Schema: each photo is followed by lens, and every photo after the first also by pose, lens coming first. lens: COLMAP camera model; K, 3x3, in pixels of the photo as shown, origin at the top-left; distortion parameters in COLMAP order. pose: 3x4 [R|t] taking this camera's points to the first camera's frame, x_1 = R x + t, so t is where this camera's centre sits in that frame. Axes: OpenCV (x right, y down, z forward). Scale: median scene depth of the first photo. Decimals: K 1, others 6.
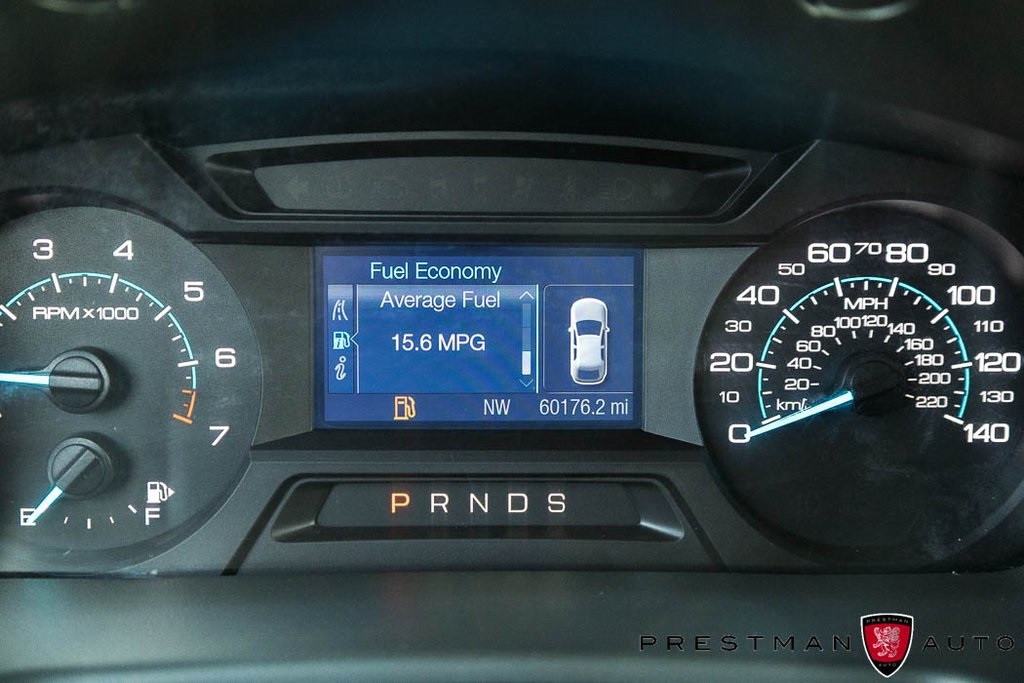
lens RADIAL K [[1346.7, 0, 511.9], [0, 1346.7, 343.6], [0, 0, 1]] dist [0.033357, 0.000000]
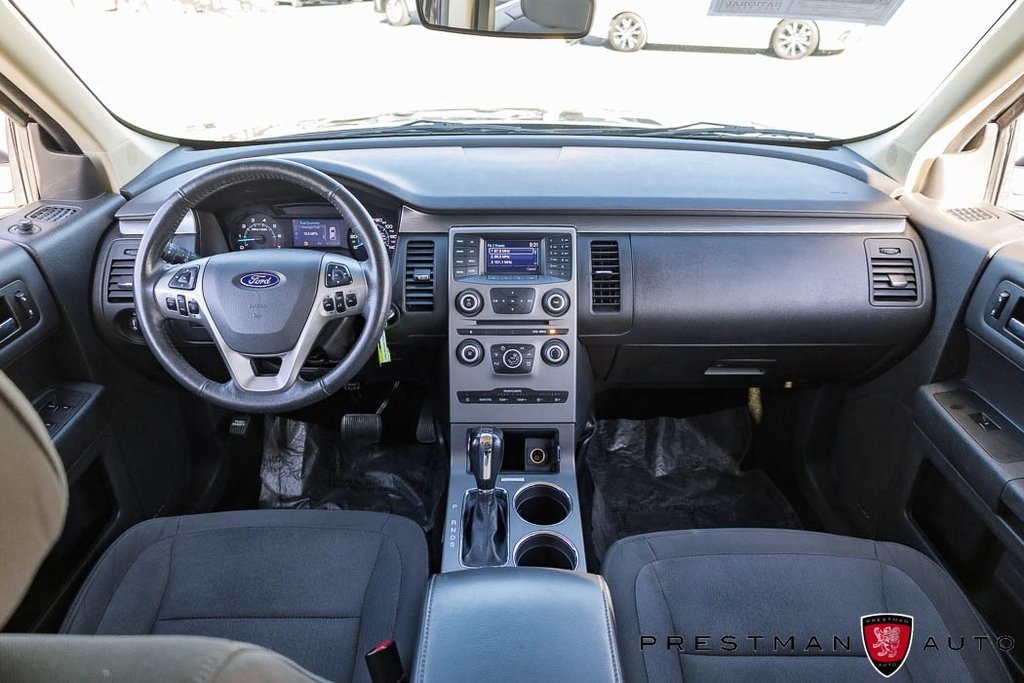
lens RADIAL K [[656.4, 0, 515.0], [0, 656.4, 347.3], [0, 0, 1]] dist [-0.004120, 0.000648]
pose [[0.999577, 0.002383, -0.028973, 1.072521], [0.000685, 0.994427, 0.105425, 0.220237], [0.029063, -0.105400, 0.994005, -2.320193]]
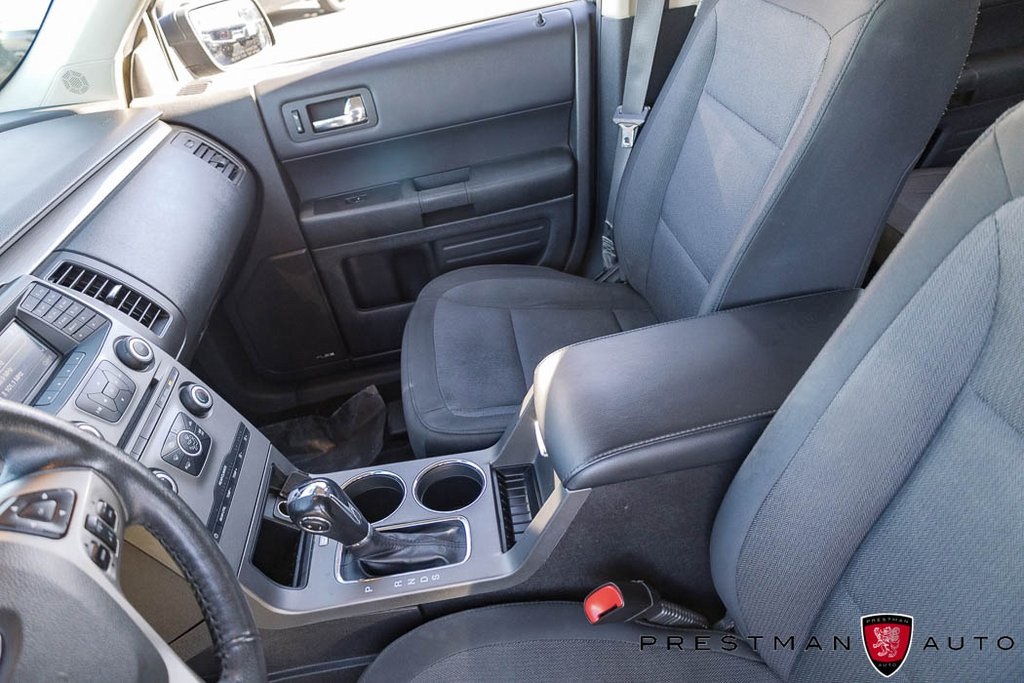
lens RADIAL K [[656.4, 0, 509.2], [0, 656.4, 340.5], [0, 0, 1]] dist [-0.004120, 0.000648]
pose [[-0.094205, -0.579539, 0.809481, -0.466476], [0.530657, 0.658729, 0.533366, -0.137103], [-0.842335, 0.479802, 0.245481, -0.826883]]
